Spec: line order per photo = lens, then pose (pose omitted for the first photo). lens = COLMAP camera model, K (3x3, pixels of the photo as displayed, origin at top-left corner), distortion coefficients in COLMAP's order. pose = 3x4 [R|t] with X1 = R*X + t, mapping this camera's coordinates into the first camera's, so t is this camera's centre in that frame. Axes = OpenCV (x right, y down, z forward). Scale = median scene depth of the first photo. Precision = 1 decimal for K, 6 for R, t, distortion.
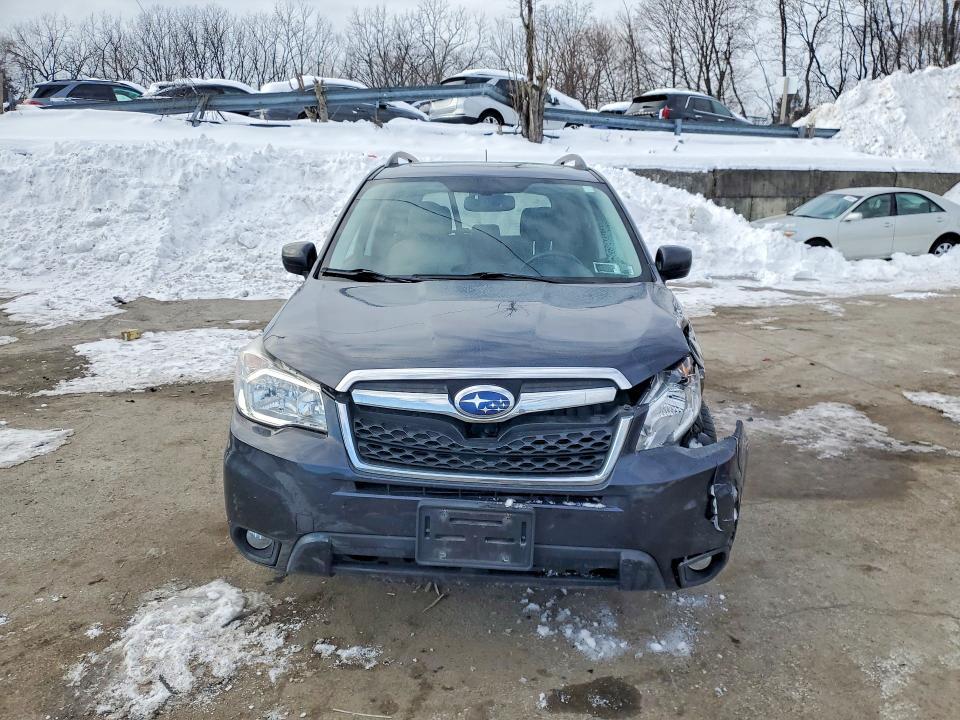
lens RADIAL K [[773.5, 0, 482.2], [0, 773.5, 363.1], [0, 0, 1]] dist [0.017145, 0.003630]
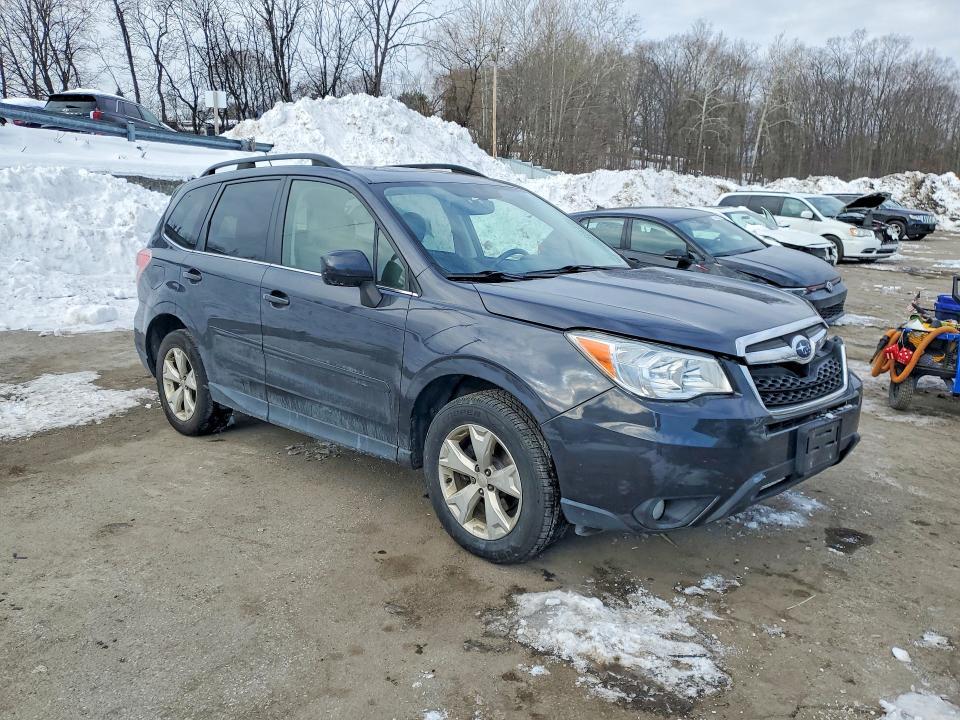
lens RADIAL K [[773.5, 0, 483.9], [0, 773.5, 356.2], [0, 0, 1]] dist [0.017145, 0.003630]
pose [[0.685104, -0.139678, 0.714928, -0.168224], [0.155199, 0.986899, 0.044090, -0.010161], [-0.711720, 0.080750, 0.697806, 0.055671]]
